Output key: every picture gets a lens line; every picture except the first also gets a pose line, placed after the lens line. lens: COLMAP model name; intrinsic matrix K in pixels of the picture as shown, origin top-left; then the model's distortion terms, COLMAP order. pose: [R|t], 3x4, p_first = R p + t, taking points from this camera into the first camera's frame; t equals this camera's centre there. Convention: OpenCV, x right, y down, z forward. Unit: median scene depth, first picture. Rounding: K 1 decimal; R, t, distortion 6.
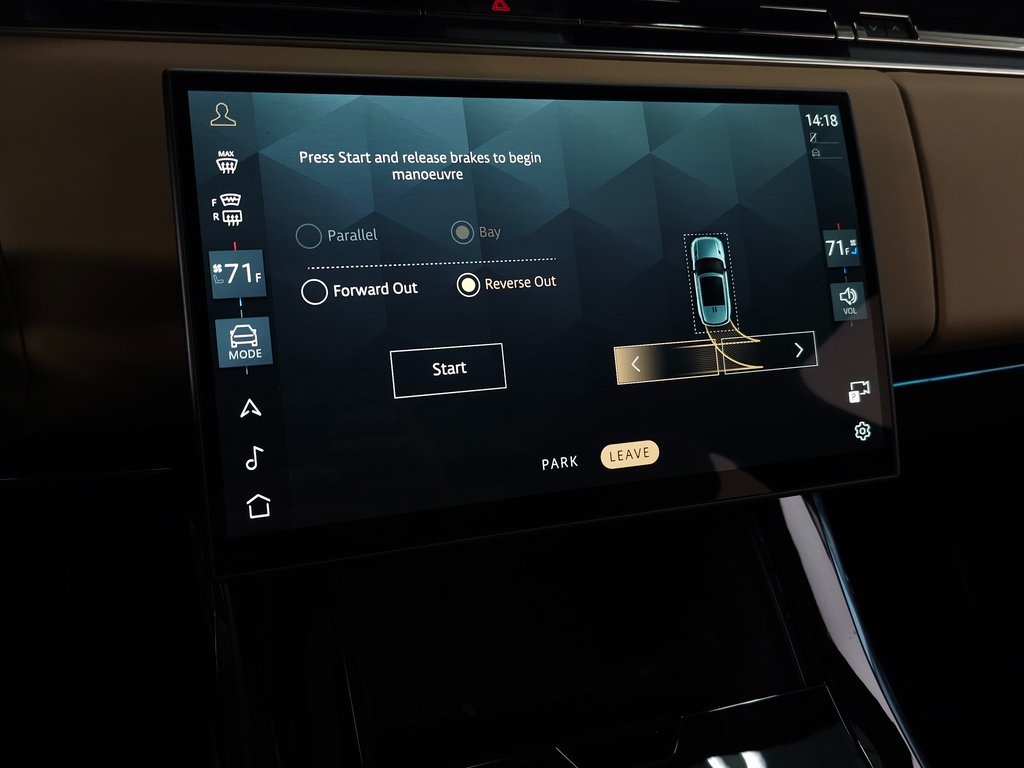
lens RADIAL K [[834.7, 0, 511.5], [0, 834.7, 378.9], [0, 0, 1]] dist [0.044976, -0.055203]
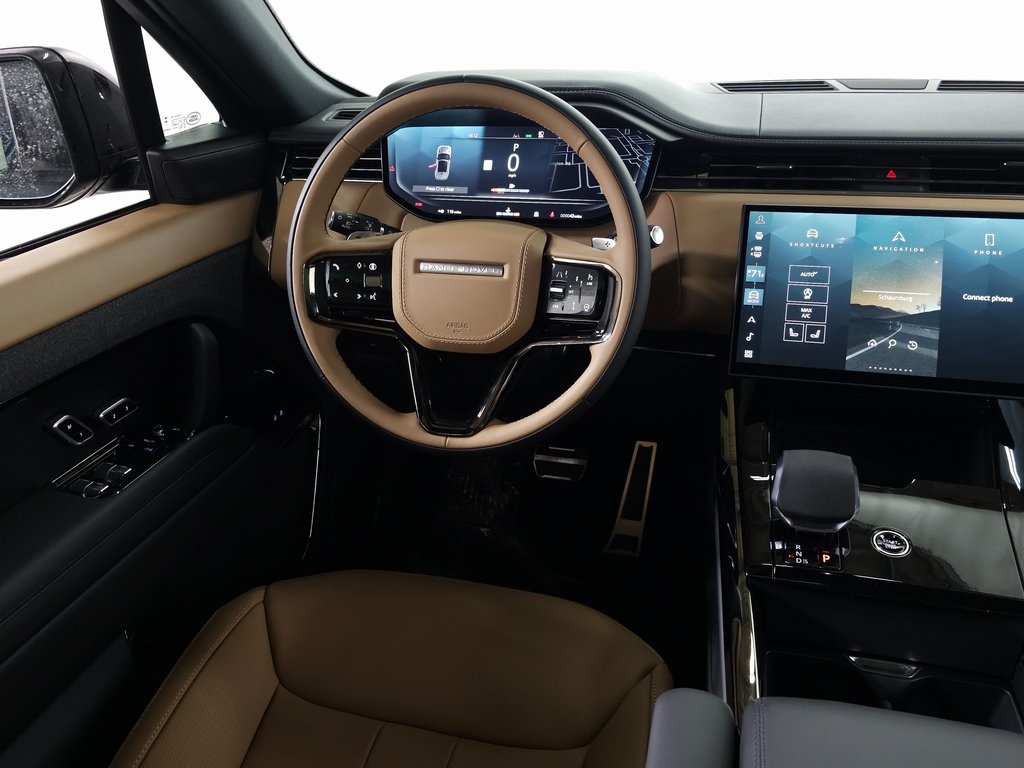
lens RADIAL K [[834.7, 0, 505.9], [0, 834.7, 384.5], [0, 0, 1]] dist [0.044976, -0.055203]
pose [[0.820073, 0.129885, -0.557325, 0.534705], [-0.189563, 0.980574, -0.050408, 0.477349], [0.539951, 0.146986, 0.828763, -1.537235]]
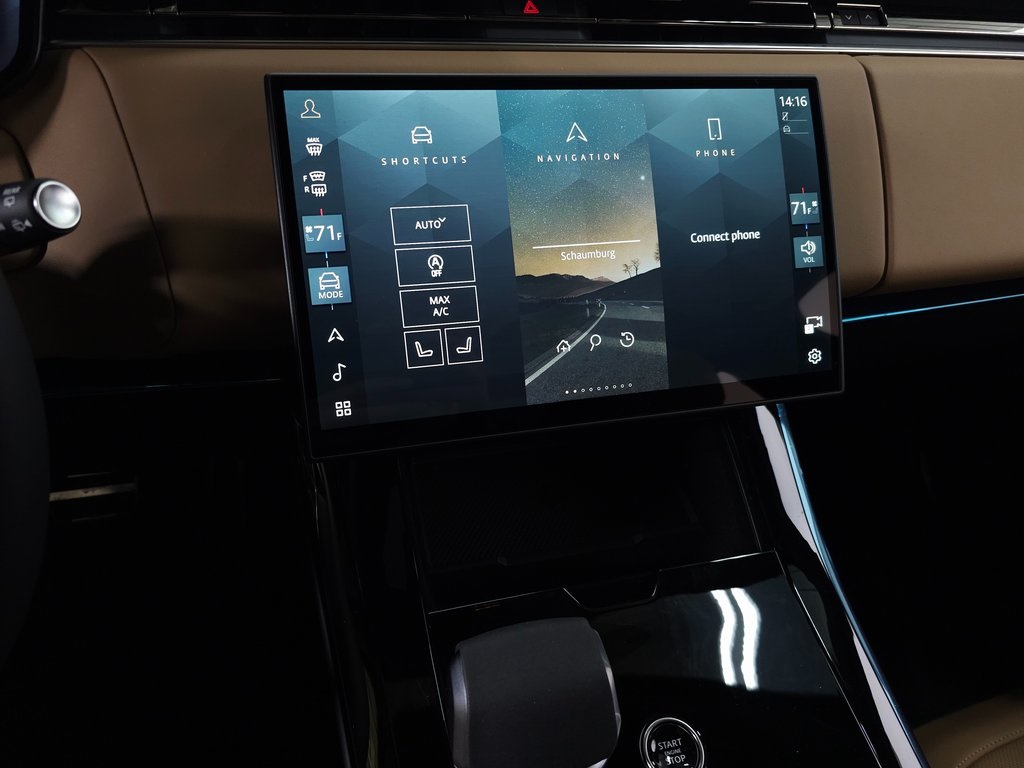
lens RADIAL K [[697.7, 0, 517.4], [0, 697.7, 374.4], [0, 0, 1]] dist [0.043475, -0.048217]
pose [[0.997824, 0.011009, -0.065009, 0.045656], [-0.004916, 0.995639, 0.093163, -0.007247], [0.065752, -0.092640, 0.993526, -0.086341]]
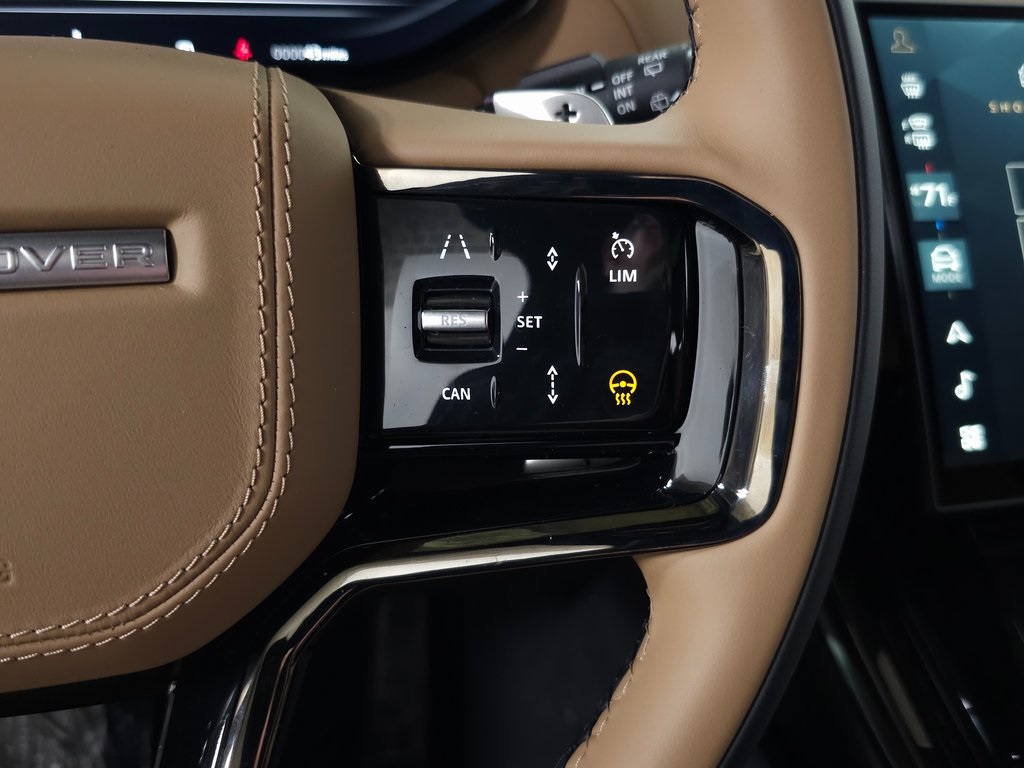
lens RADIAL K [[968.9, 0, 524.4], [0, 968.9, 358.5], [0, 0, 1]] dist [0.007039, 0.000000]
pose [[0.995014, -0.011206, -0.099100, -0.595322], [0.000742, 0.994472, -0.105003, 0.153971], [0.099729, 0.104406, 0.989522, -0.115586]]
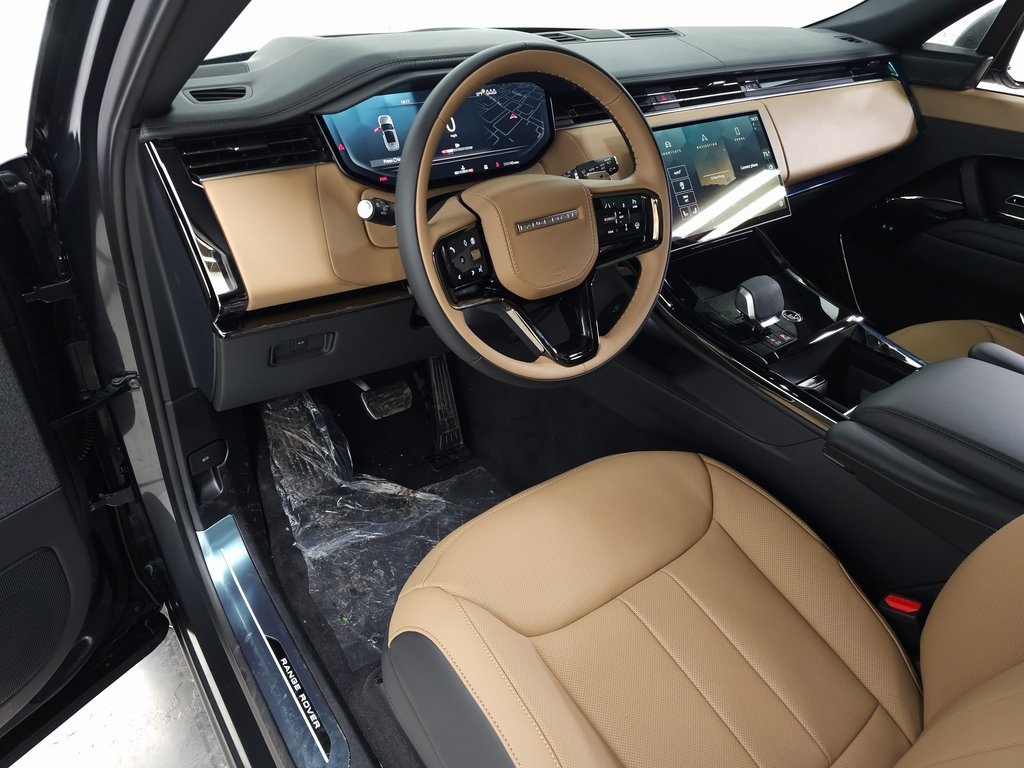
lens RADIAL K [[697.7, 0, 508.4], [0, 697.7, 384.0], [0, 0, 1]] dist [0.043475, -0.048217]
pose [[0.947273, -0.225963, 0.227189, -1.711026], [0.214010, 0.973849, 0.076271, 0.368588], [-0.238482, -0.023629, 0.970859, -1.838947]]
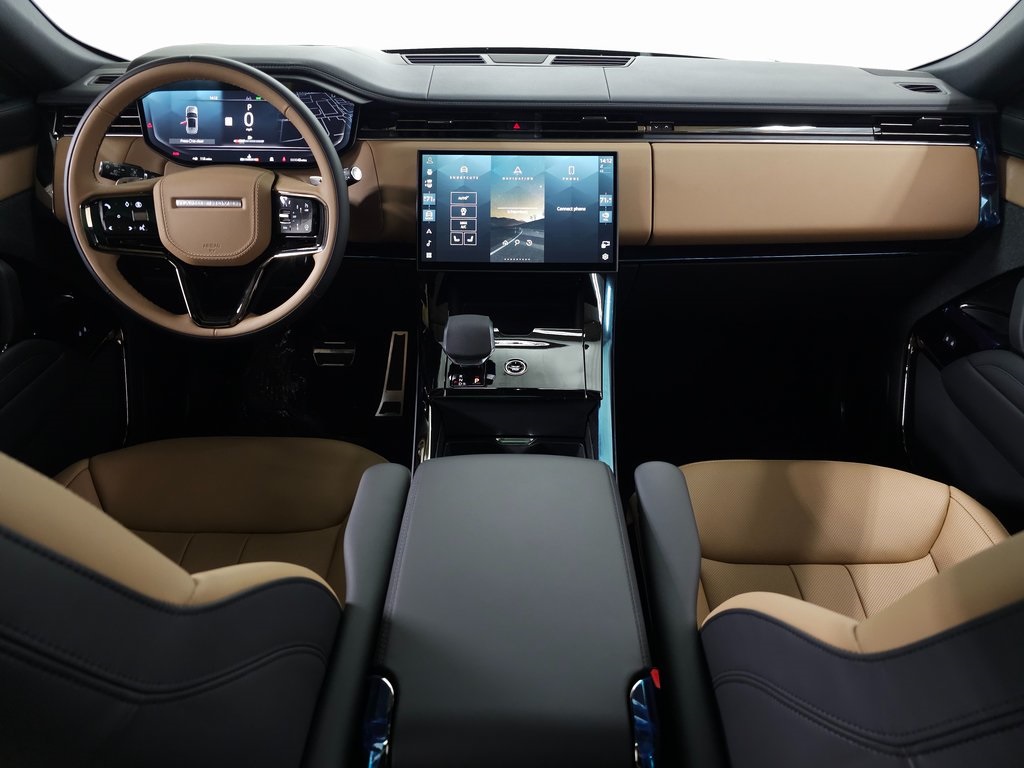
lens RADIAL K [[697.7, 0, 515.5], [0, 697.7, 387.5], [0, 0, 1]] dist [0.043475, -0.048217]
pose [[0.944131, 0.098580, -0.314480, 1.096032], [-0.092688, 0.995126, 0.033675, 0.563072], [0.316267, -0.002645, 0.948667, -1.877773]]
